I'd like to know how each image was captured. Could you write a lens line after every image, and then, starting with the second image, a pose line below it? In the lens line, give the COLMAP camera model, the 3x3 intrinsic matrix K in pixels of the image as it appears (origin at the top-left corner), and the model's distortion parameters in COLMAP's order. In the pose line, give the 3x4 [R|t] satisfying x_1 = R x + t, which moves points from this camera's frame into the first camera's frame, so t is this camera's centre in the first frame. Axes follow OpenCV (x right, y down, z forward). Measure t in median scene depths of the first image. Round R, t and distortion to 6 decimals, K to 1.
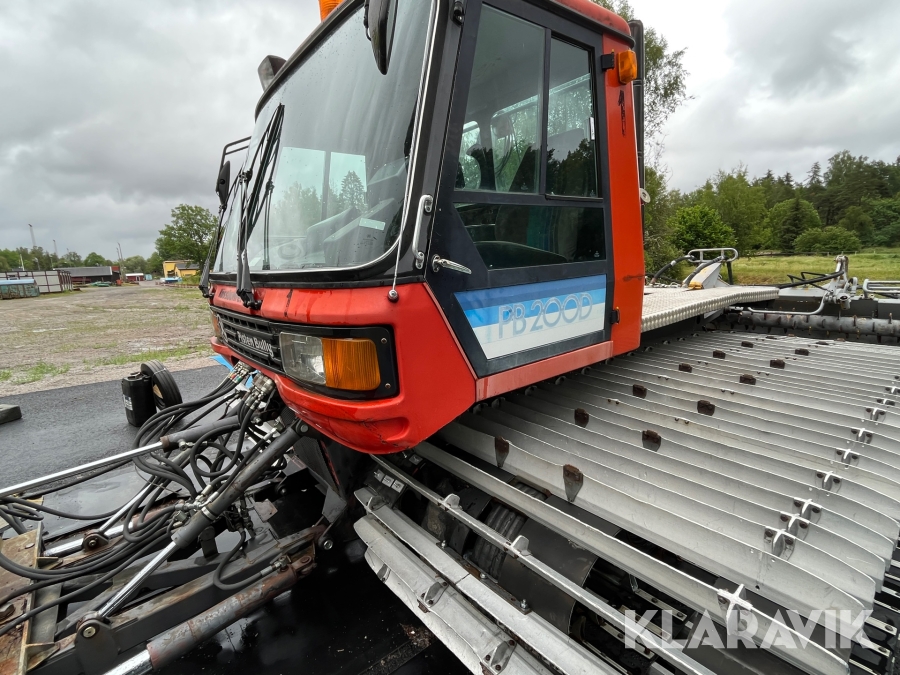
lens RADIAL K [[432.8, 0, 450.5], [0, 432.8, 338.7], [0, 0, 1]] dist [-0.002609, -0.000542]
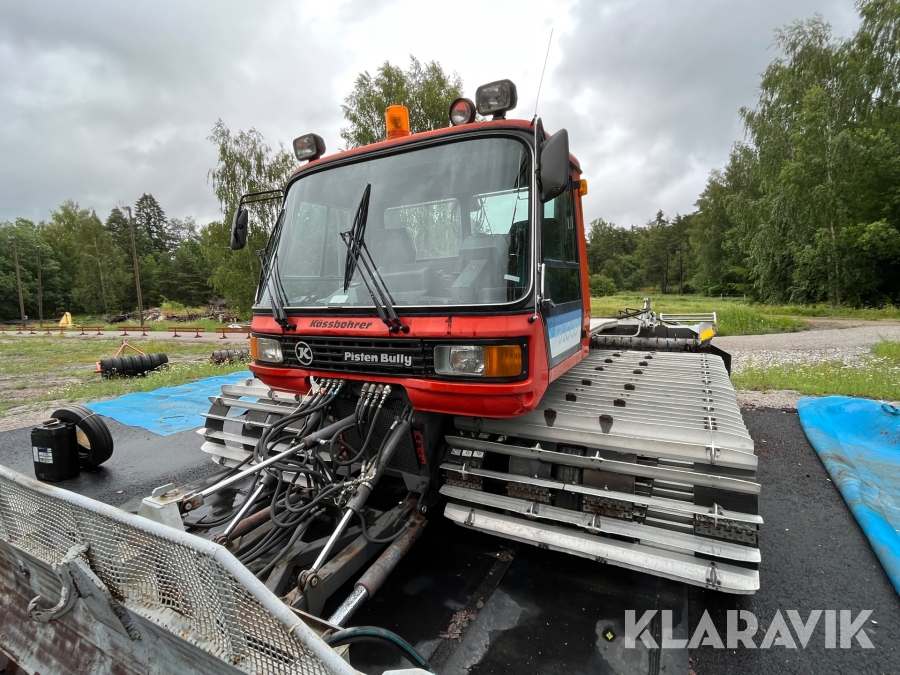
lens RADIAL K [[432.8, 0, 450.5], [0, 432.8, 338.7], [0, 0, 1]] dist [-0.002609, -0.000542]
pose [[0.925033, -0.024572, 0.379091, -0.313624], [0.056915, 0.995607, -0.074347, 0.025709], [-0.375599, 0.090349, 0.922368, -0.139938]]
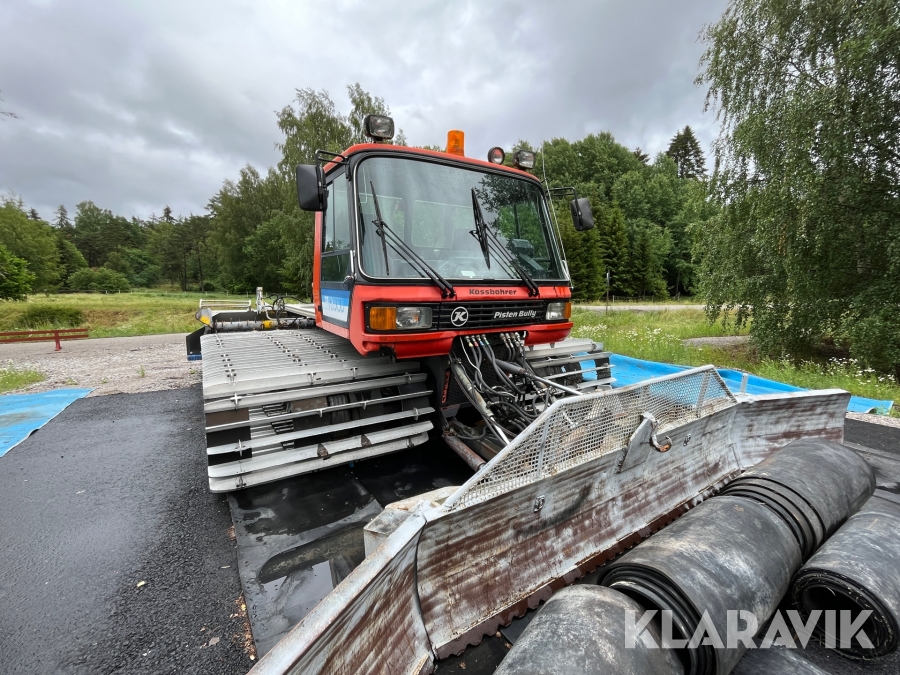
lens RADIAL K [[400.7, 0, 450.0], [0, 400.7, 337.5], [0, 0, 1]] dist [-0.002787, -0.000141]
pose [[0.116224, -0.085749, 0.989515, -0.977198], [0.167700, 0.983657, 0.065544, -0.024539], [-0.978963, 0.158324, 0.128705, 0.448394]]
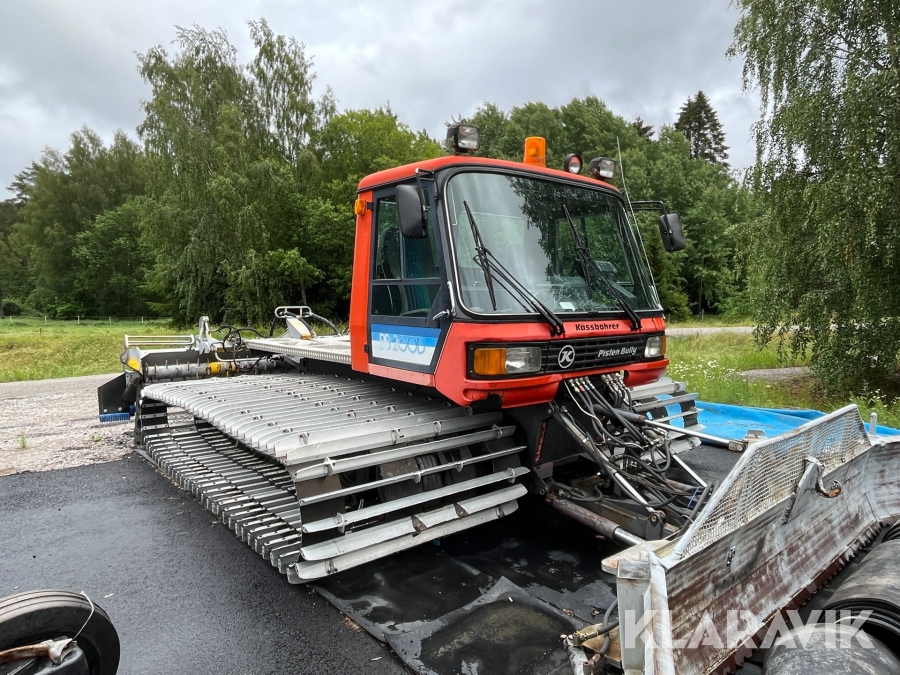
lens RADIAL K [[581.5, 0, 451.6], [0, 581.5, 337.9], [0, 0, 1]] dist [-0.002139, -0.002848]
pose [[-0.001408, -0.019946, 0.999800, -1.146495], [0.183257, 0.982864, 0.019867, -0.088373], [-0.983064, 0.183248, 0.002271, 0.679220]]
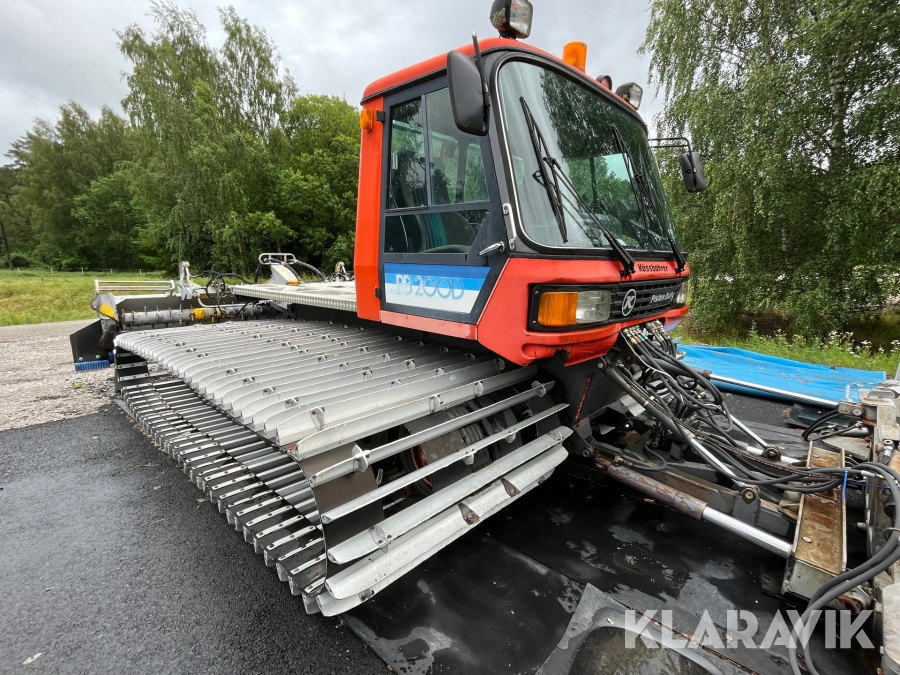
lens RADIAL K [[432.8, 0, 450.5], [0, 432.8, 338.7], [0, 0, 1]] dist [-0.002609, -0.000542]
pose [[-0.125918, -0.135106, 0.982798, -0.790929], [0.175850, 0.971954, 0.156146, -0.092768], [-0.976331, 0.192487, -0.098628, 0.801189]]
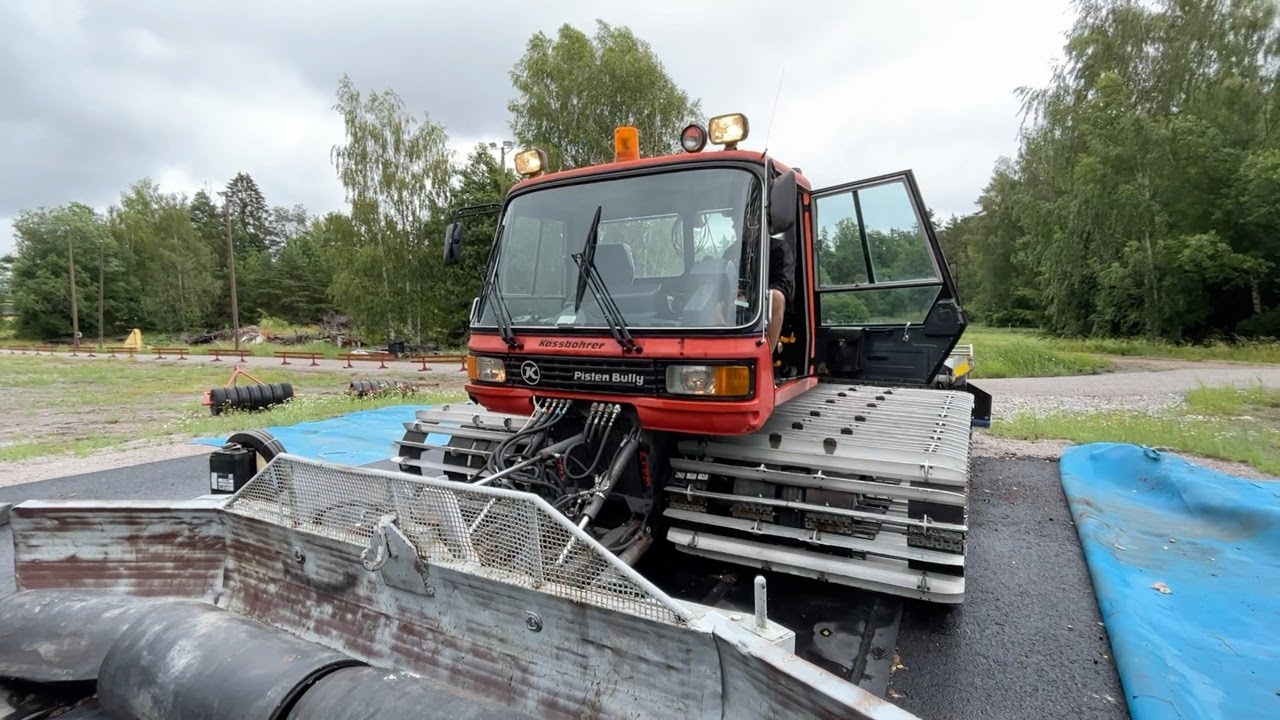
lens RADIAL K [[588.9, 0, 640.2], [0, 588.9, 363.7], [0, 0, 1]] dist [-0.000699, 0.000273]
pose [[0.926893, 0.004074, 0.375303, -0.445580], [0.034512, 0.994780, -0.096034, 0.062349], [-0.373735, 0.101966, 0.921914, -0.327977]]
